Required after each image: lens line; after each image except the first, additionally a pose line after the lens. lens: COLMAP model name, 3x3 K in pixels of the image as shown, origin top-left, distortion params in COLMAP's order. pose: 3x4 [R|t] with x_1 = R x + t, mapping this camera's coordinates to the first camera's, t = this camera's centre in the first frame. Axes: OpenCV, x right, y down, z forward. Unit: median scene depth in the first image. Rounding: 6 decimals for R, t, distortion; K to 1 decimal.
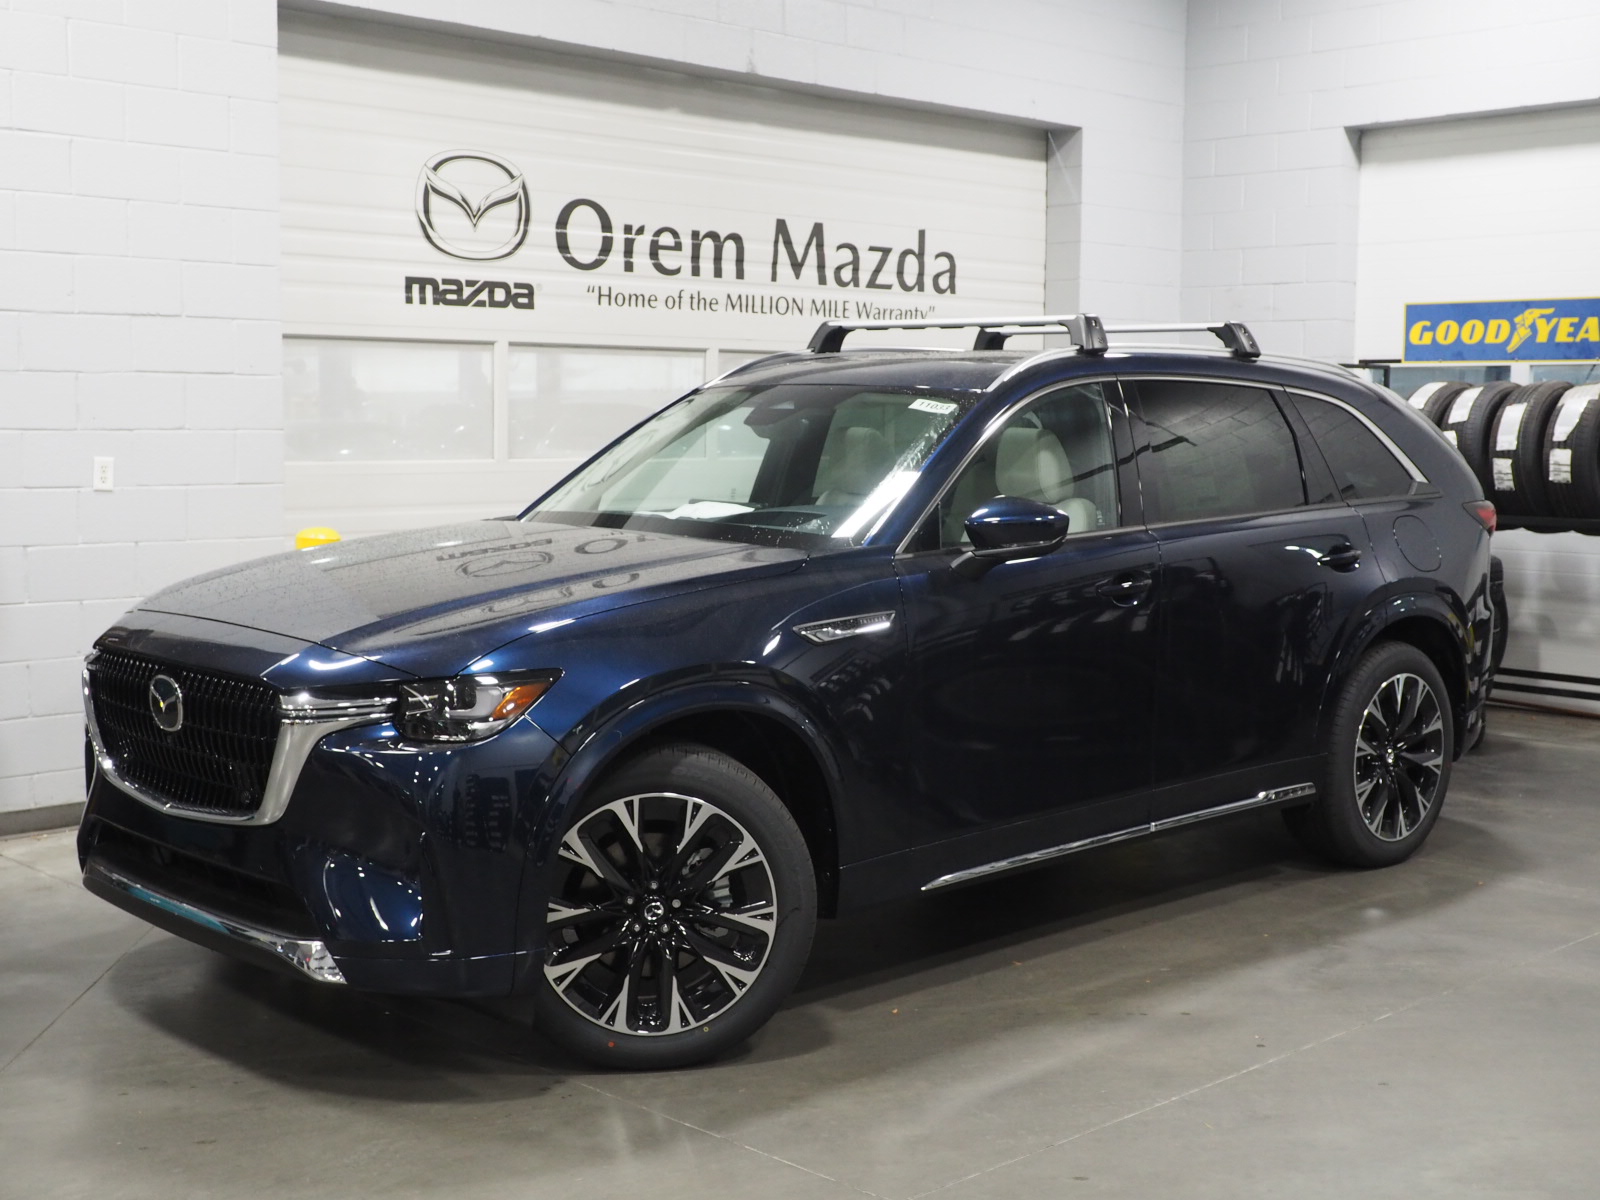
lens RADIAL K [[1968.2, 0, 799.1], [0, 1968.2, 591.7], [0, 0, 1]] dist [-0.000676, 0.000000]
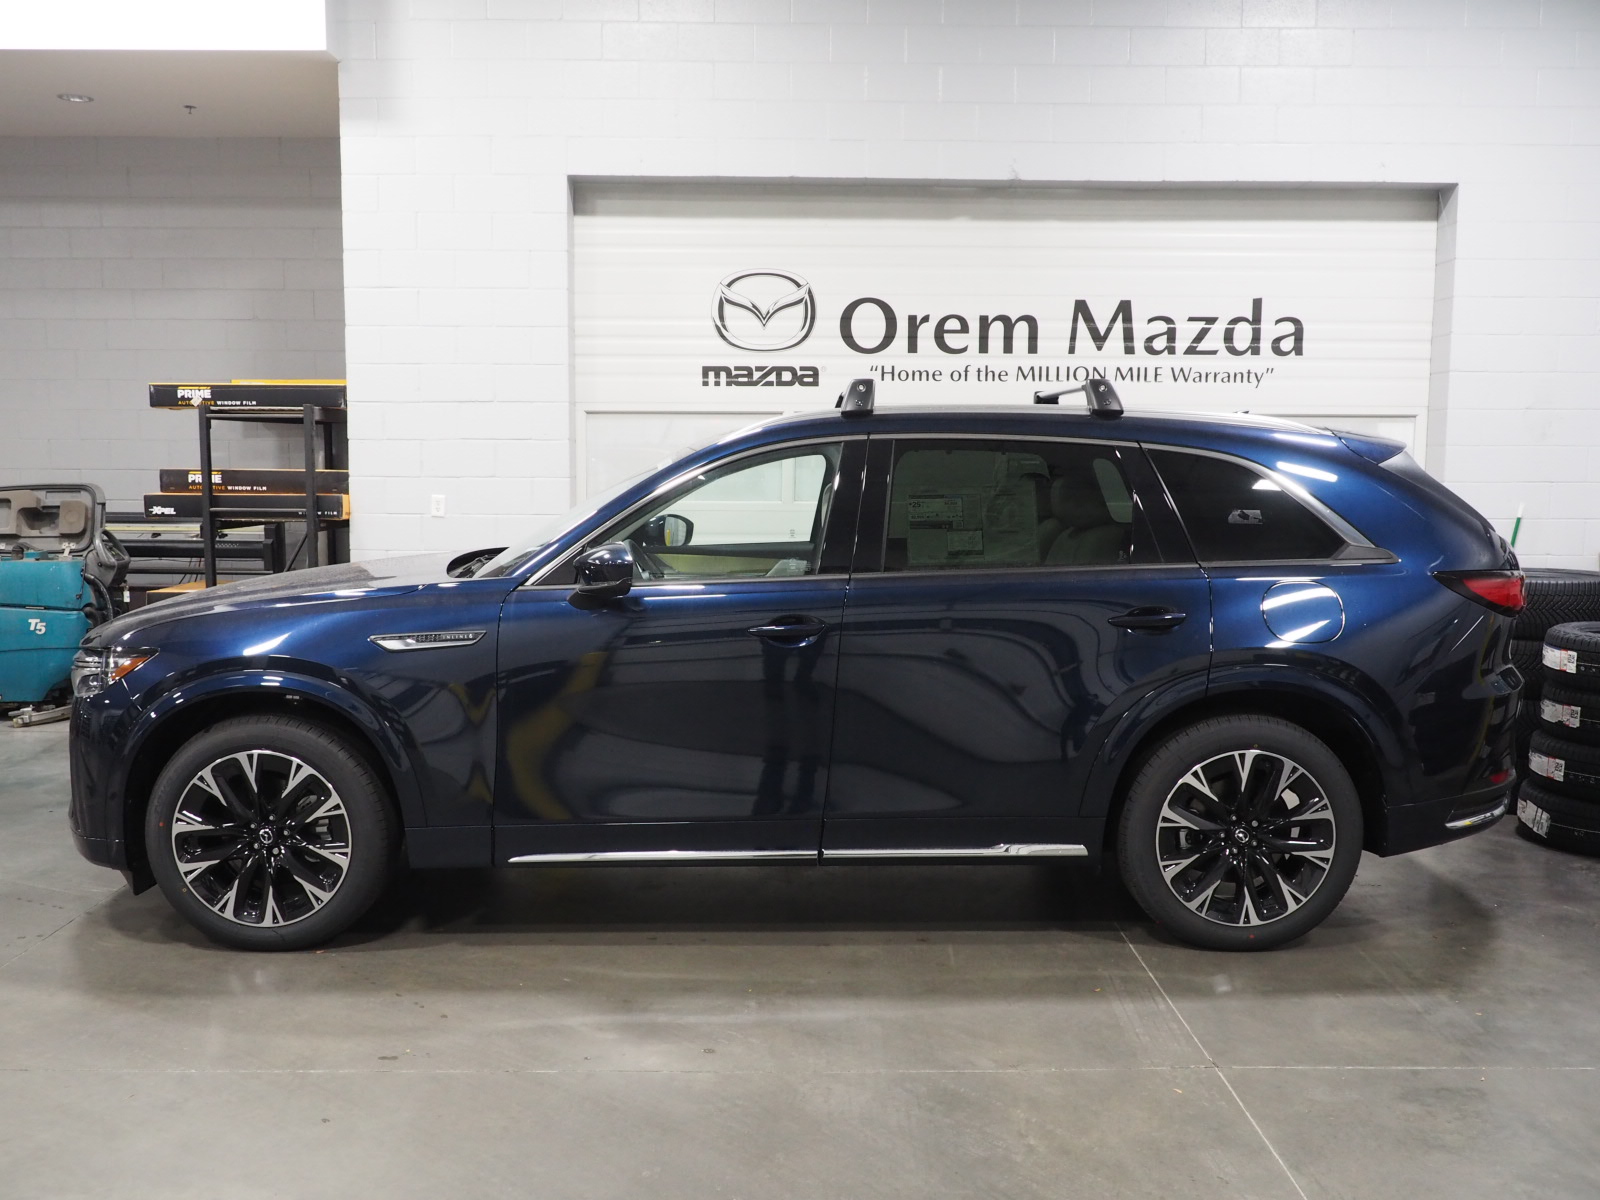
lens RADIAL K [[1402.0, 0, 800.2], [0, 1402.0, 609.7], [0, 0, 1]] dist [0.004525, 0.024287]
pose [[0.750368, 0.070144, -0.657288, 0.481105], [-0.059469, 0.997485, 0.038557, -0.031198], [0.658339, 0.010156, 0.752653, 0.296844]]
